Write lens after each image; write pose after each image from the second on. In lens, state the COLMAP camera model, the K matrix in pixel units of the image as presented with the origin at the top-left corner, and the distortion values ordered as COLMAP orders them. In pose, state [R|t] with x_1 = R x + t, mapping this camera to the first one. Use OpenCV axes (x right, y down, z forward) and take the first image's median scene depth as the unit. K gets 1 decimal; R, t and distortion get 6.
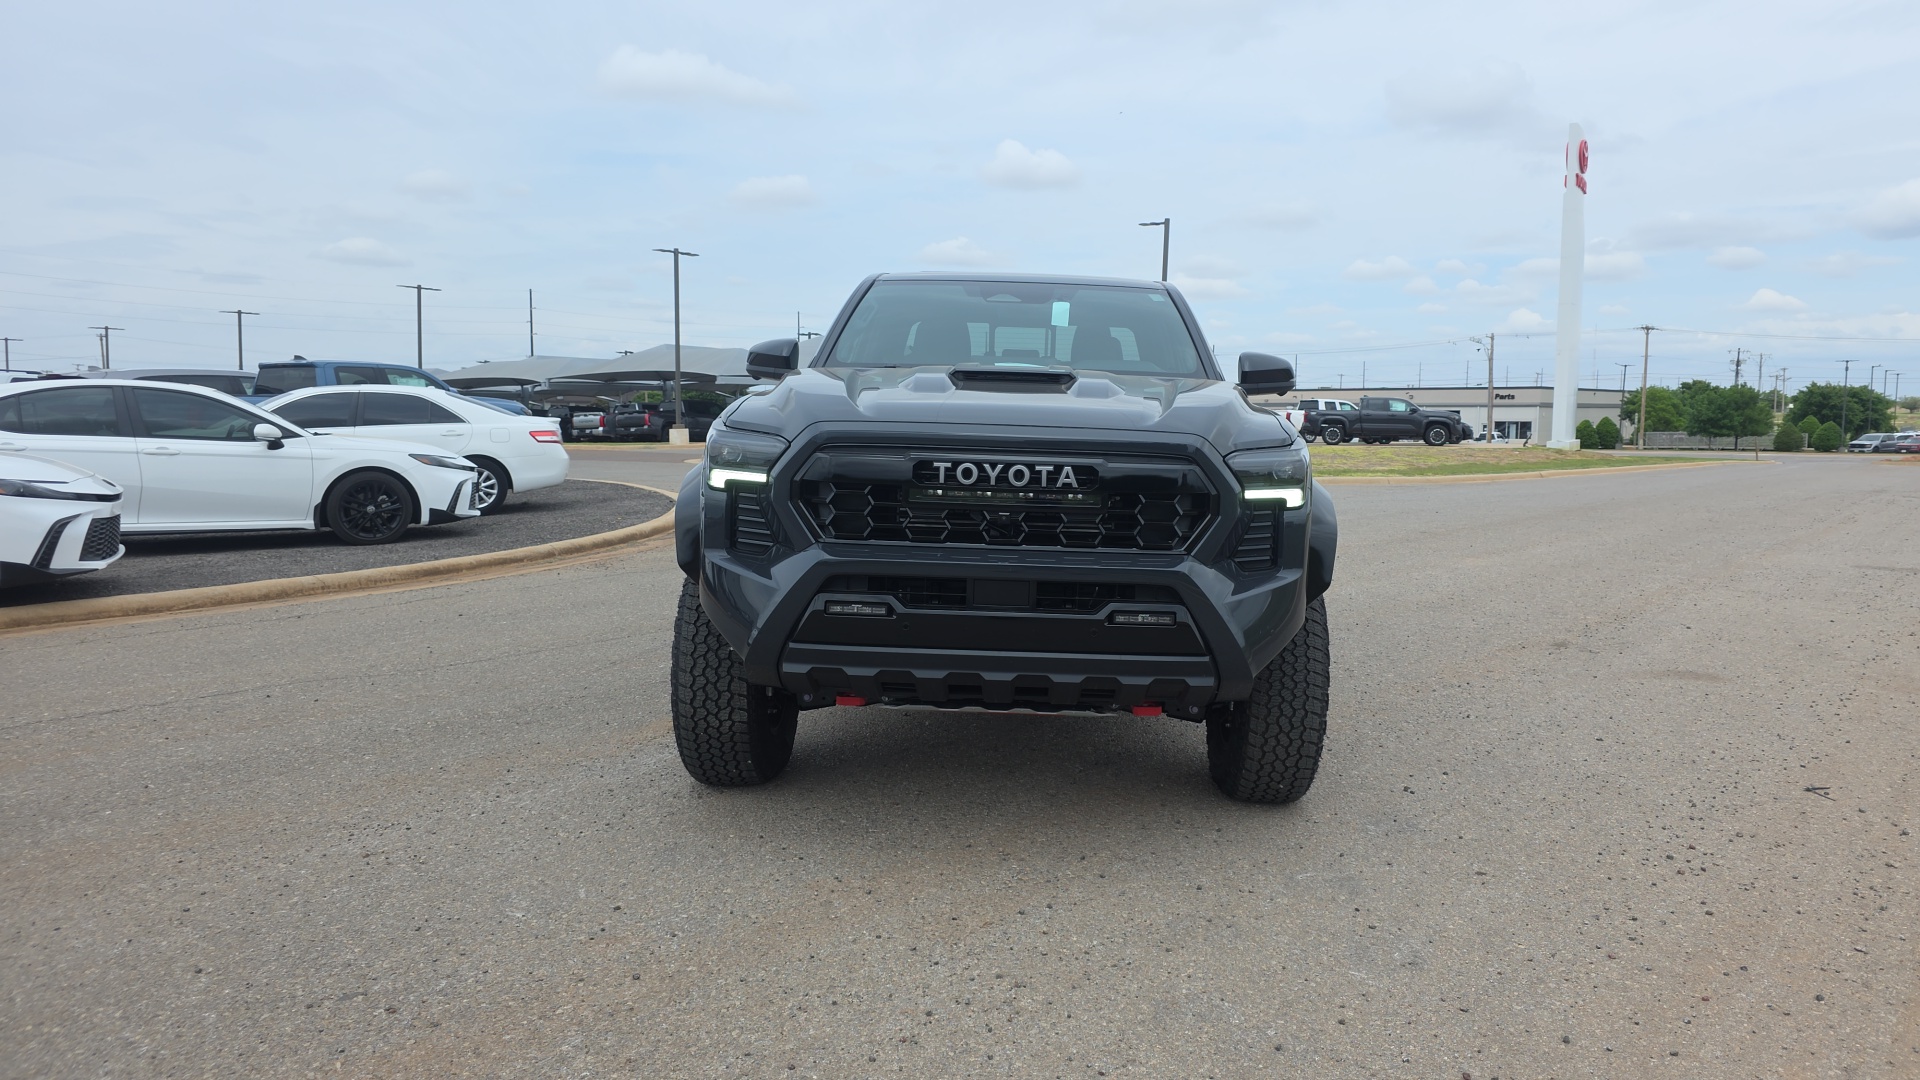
lens RADIAL K [[1282.2, 0, 1026.6], [0, 1282.2, 497.1], [0, 0, 1]] dist [0.057433, -0.053710]
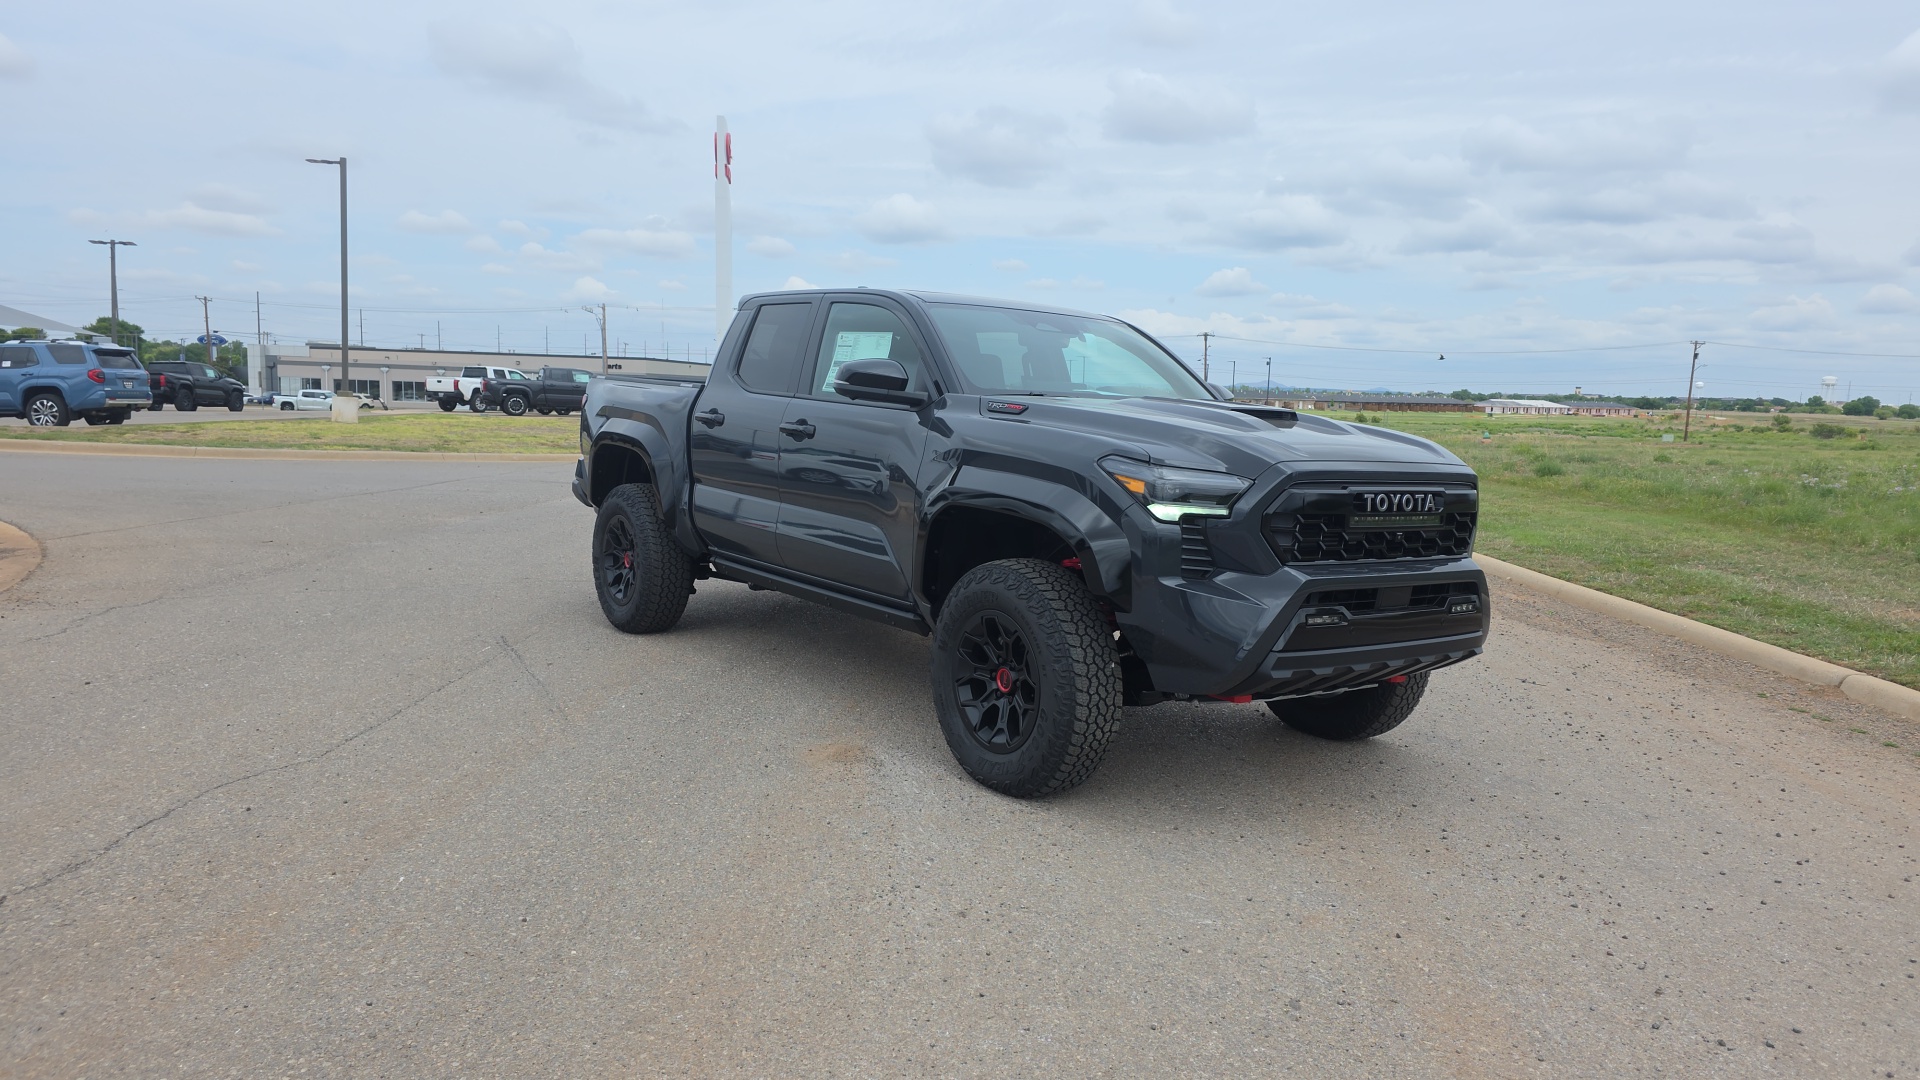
lens RADIAL K [[1282.2, 0, 970.2], [0, 1282.2, 538.8], [0, 0, 1]] dist [0.057433, -0.053710]
pose [[0.796312, -0.053547, 0.602511, -1.107805], [0.018030, 0.997733, 0.064842, -0.070525], [-0.604617, -0.040771, 0.795472, 0.247768]]
